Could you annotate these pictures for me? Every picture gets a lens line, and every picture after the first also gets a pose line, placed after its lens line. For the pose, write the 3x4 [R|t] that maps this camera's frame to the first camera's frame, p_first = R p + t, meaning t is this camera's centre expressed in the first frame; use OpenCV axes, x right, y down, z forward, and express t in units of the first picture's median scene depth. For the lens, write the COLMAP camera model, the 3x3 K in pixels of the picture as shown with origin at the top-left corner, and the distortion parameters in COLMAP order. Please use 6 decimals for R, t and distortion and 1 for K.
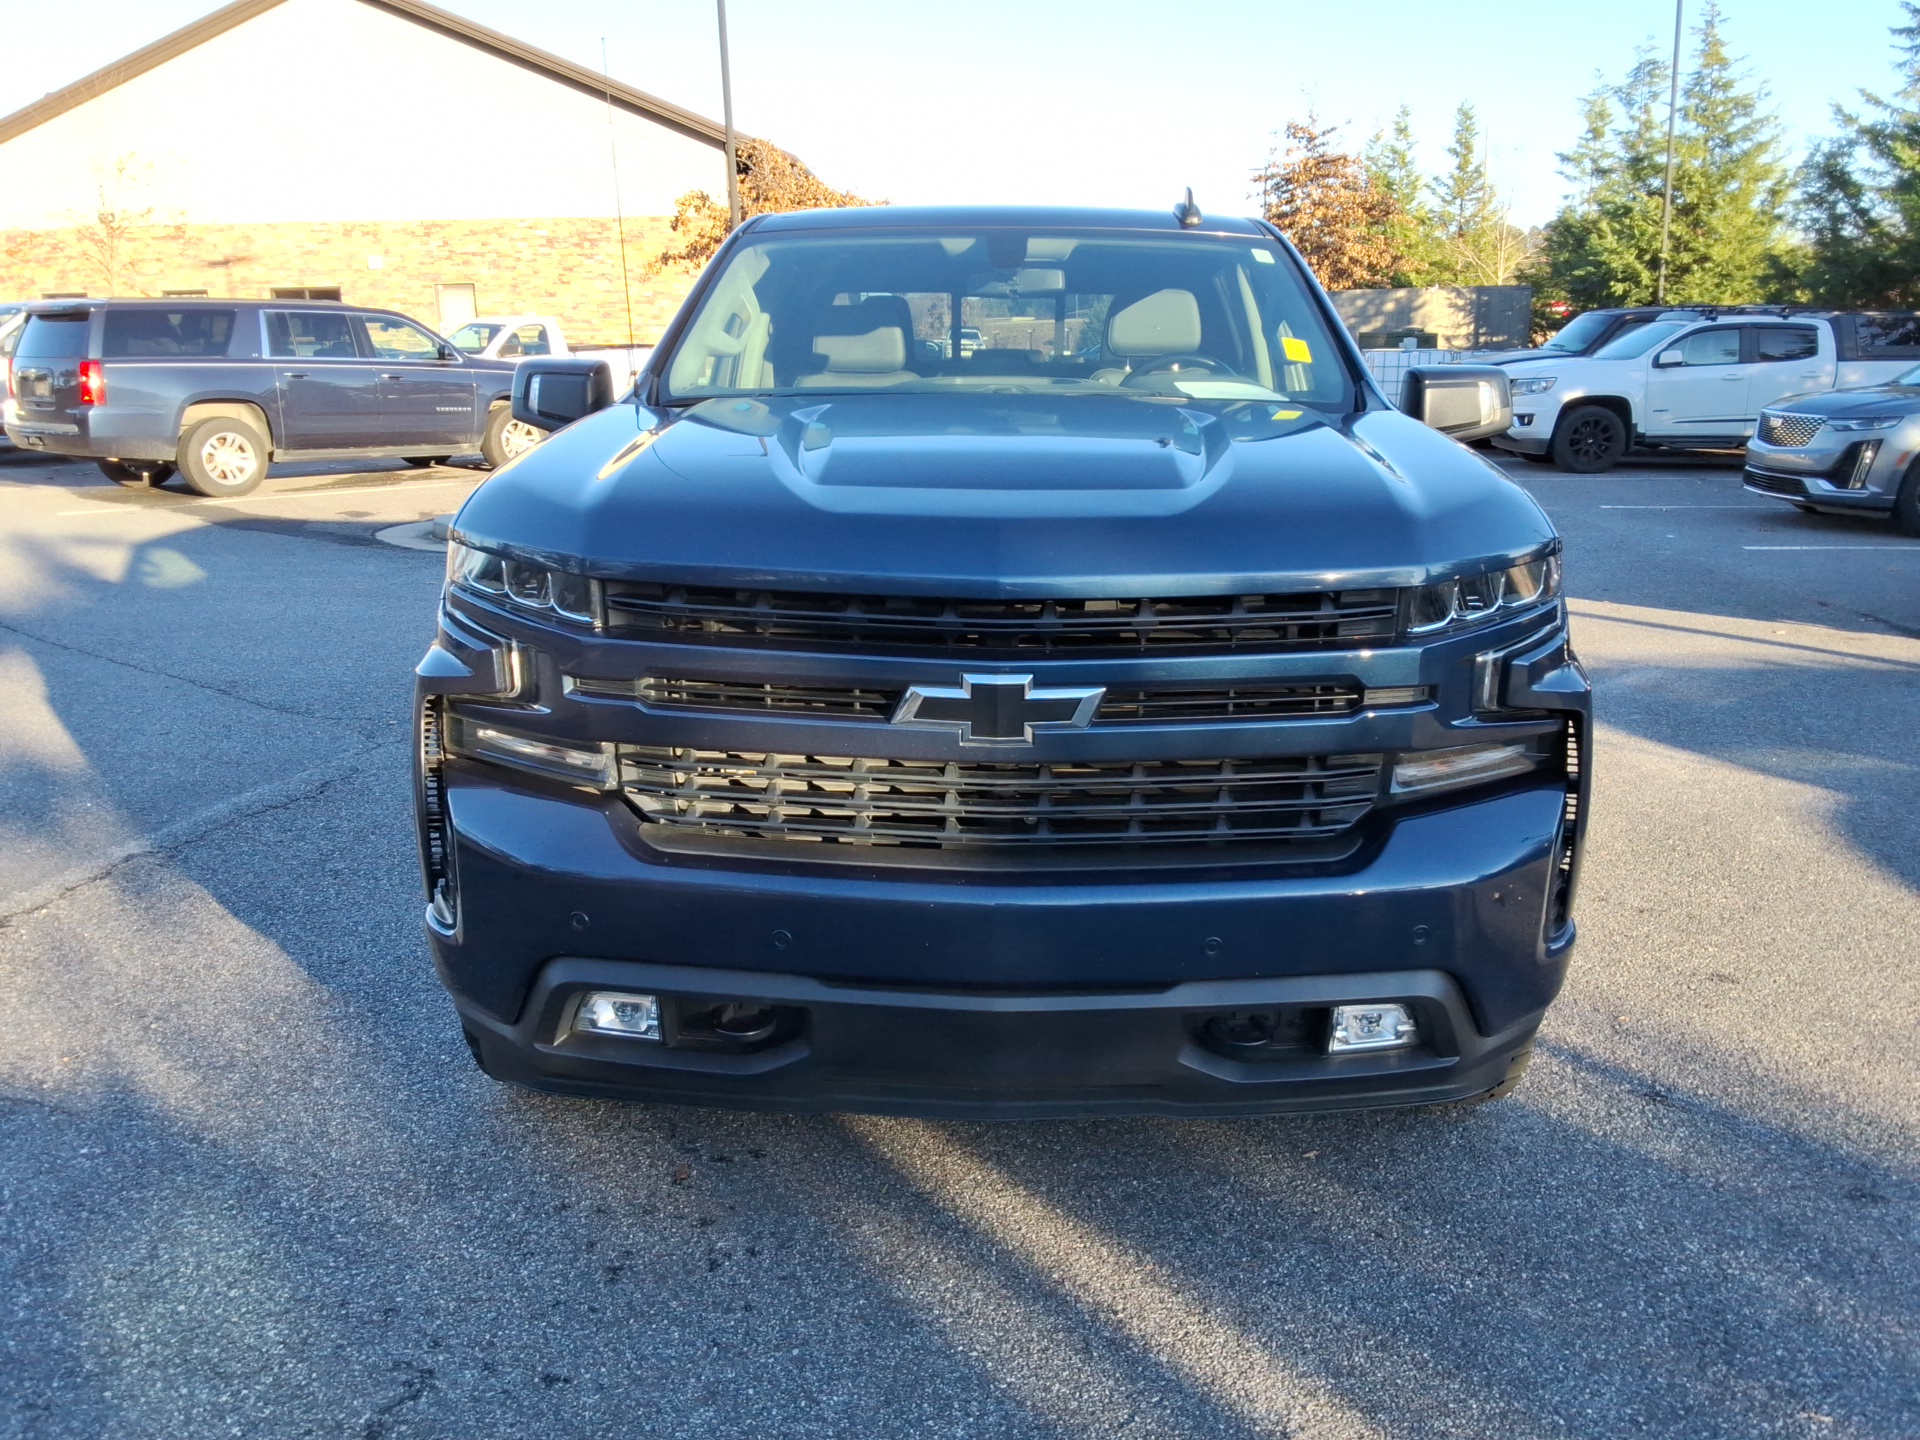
lens RADIAL K [[1559.4, 0, 960.0], [0, 1559.4, 720.0], [0, 0, 1]] dist [0.005901, -0.026671]
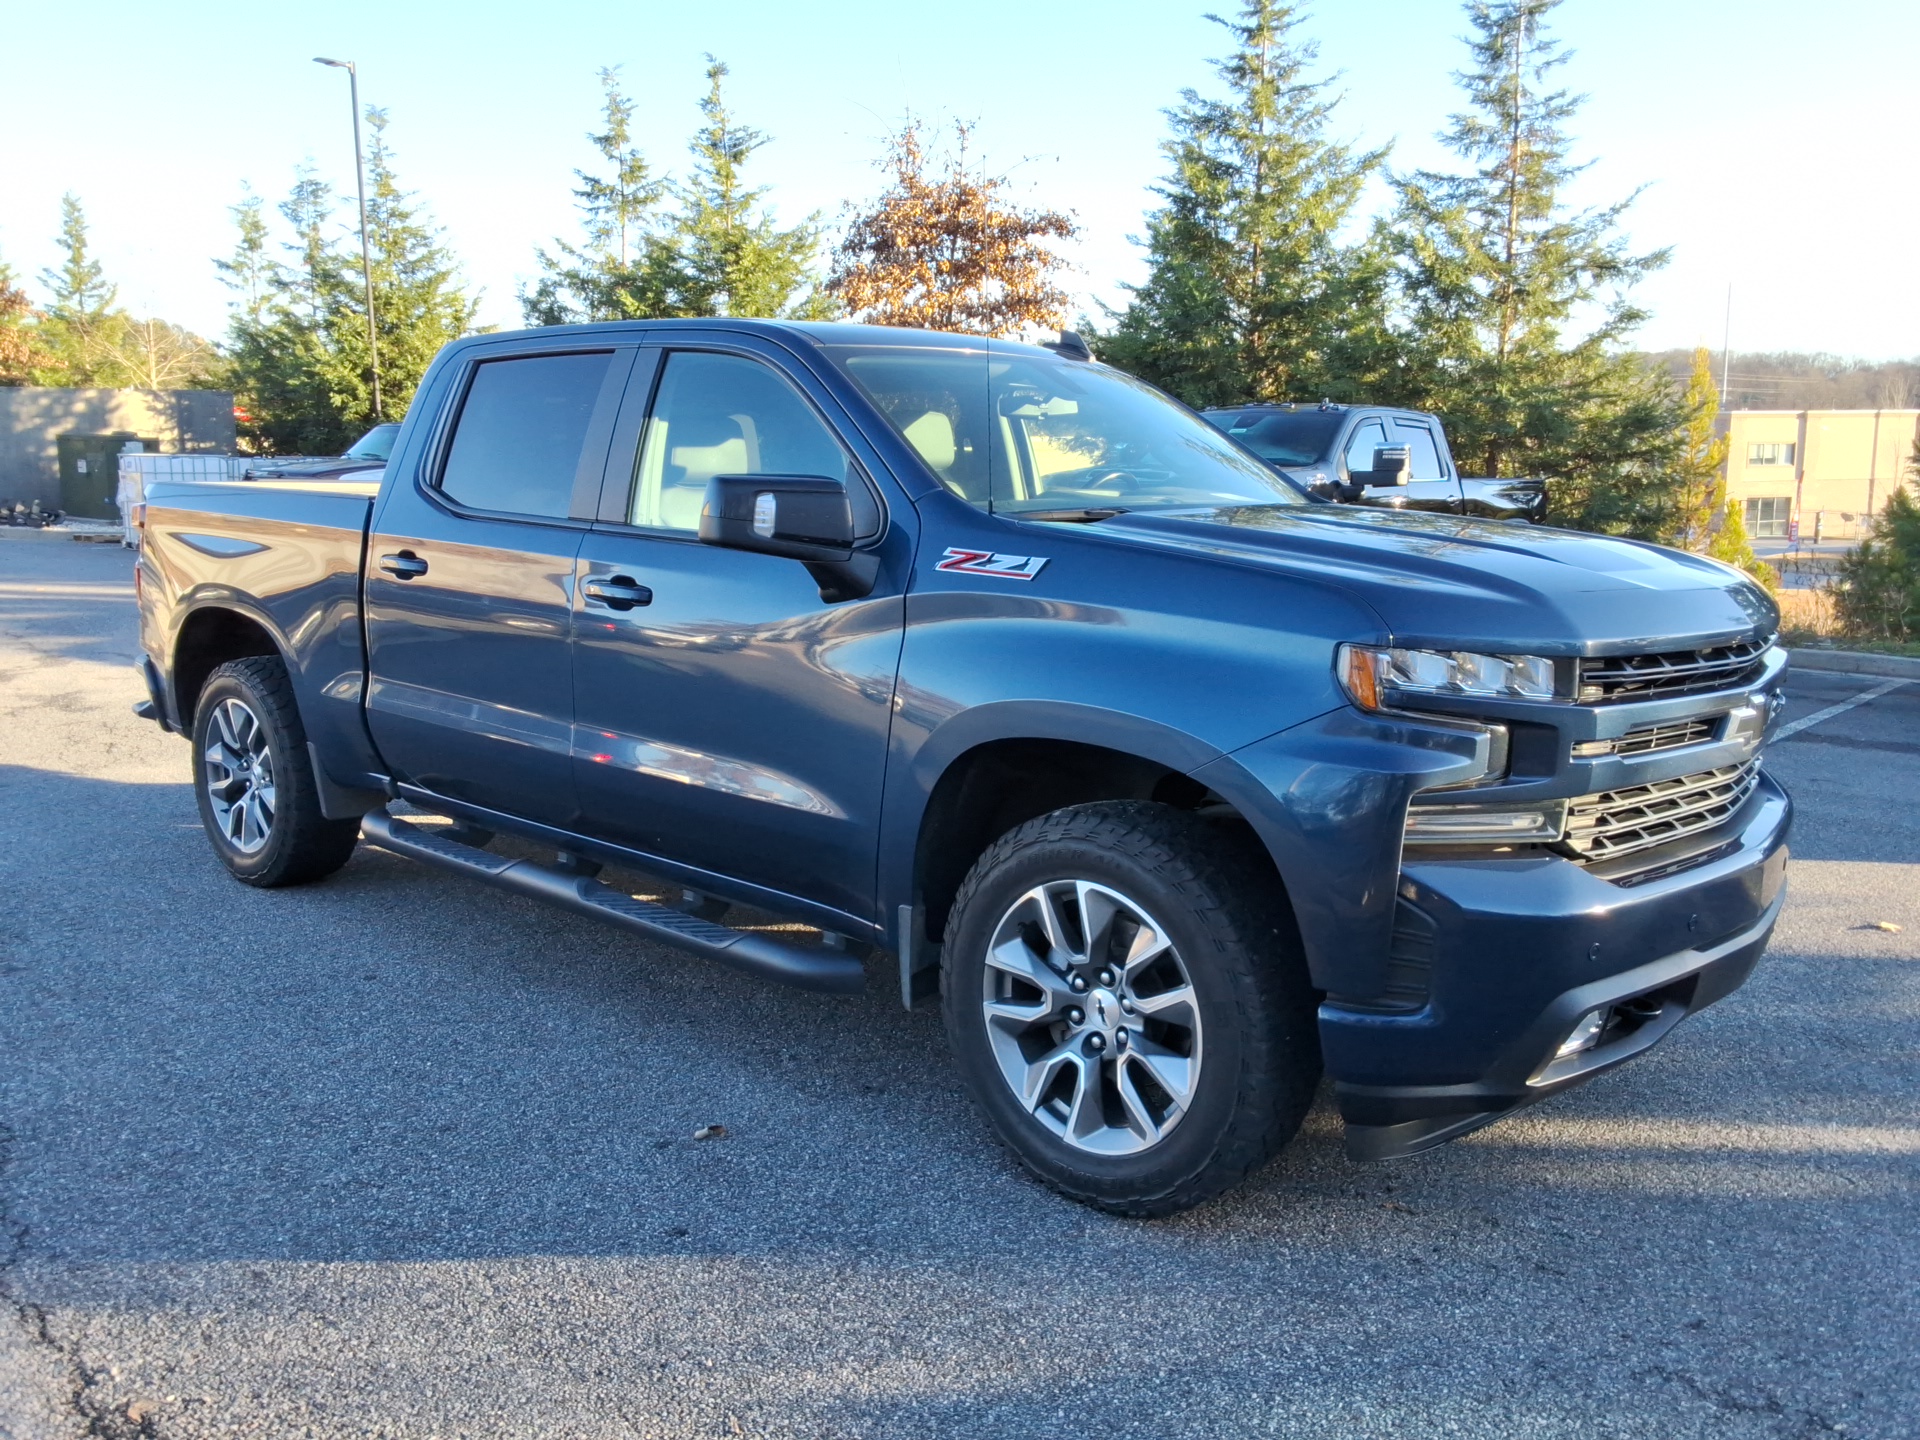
lens RADIAL K [[1549.9, 0, 922.3], [0, 1549.9, 711.0], [0, 0, 1]] dist [0.146835, -0.214923]
pose [[0.636999, -0.109960, 0.762981, -0.150245], [0.167840, 0.985812, 0.001948, -0.012211], [-0.752371, 0.126818, 0.646418, 0.065161]]
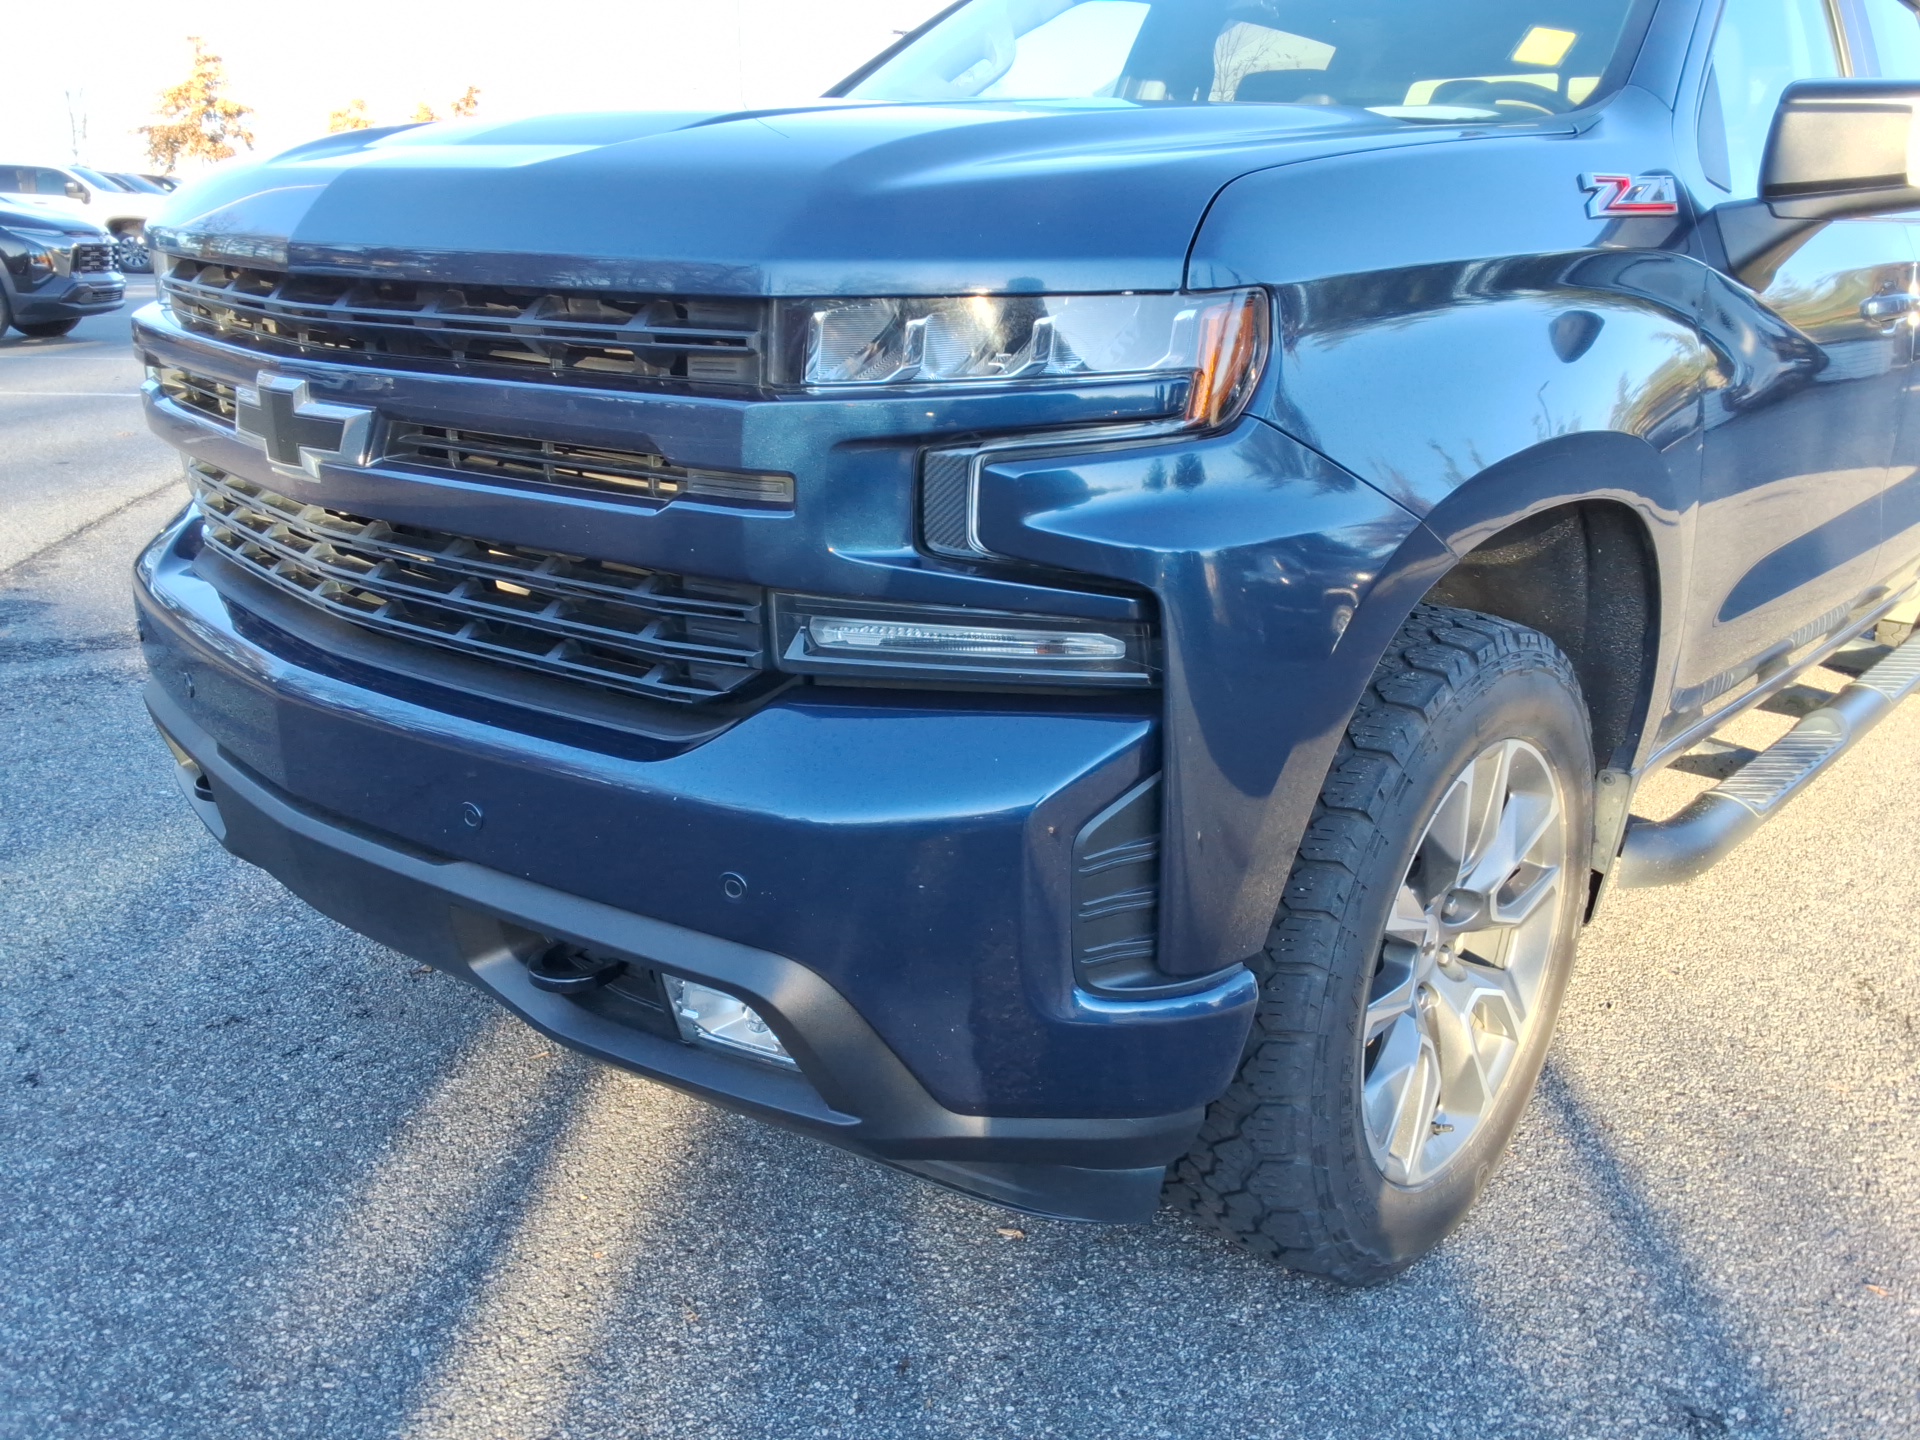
lens RADIAL K [[1519.0, 0, 960.0], [0, 1519.0, 720.0], [0, 0, 1]] dist [0.065228, -0.157561]
pose [[0.782616, 0.213565, -0.584724, 0.072497], [-0.187194, 0.976572, 0.106137, -0.000658], [0.593693, 0.026392, 0.804259, 0.059477]]
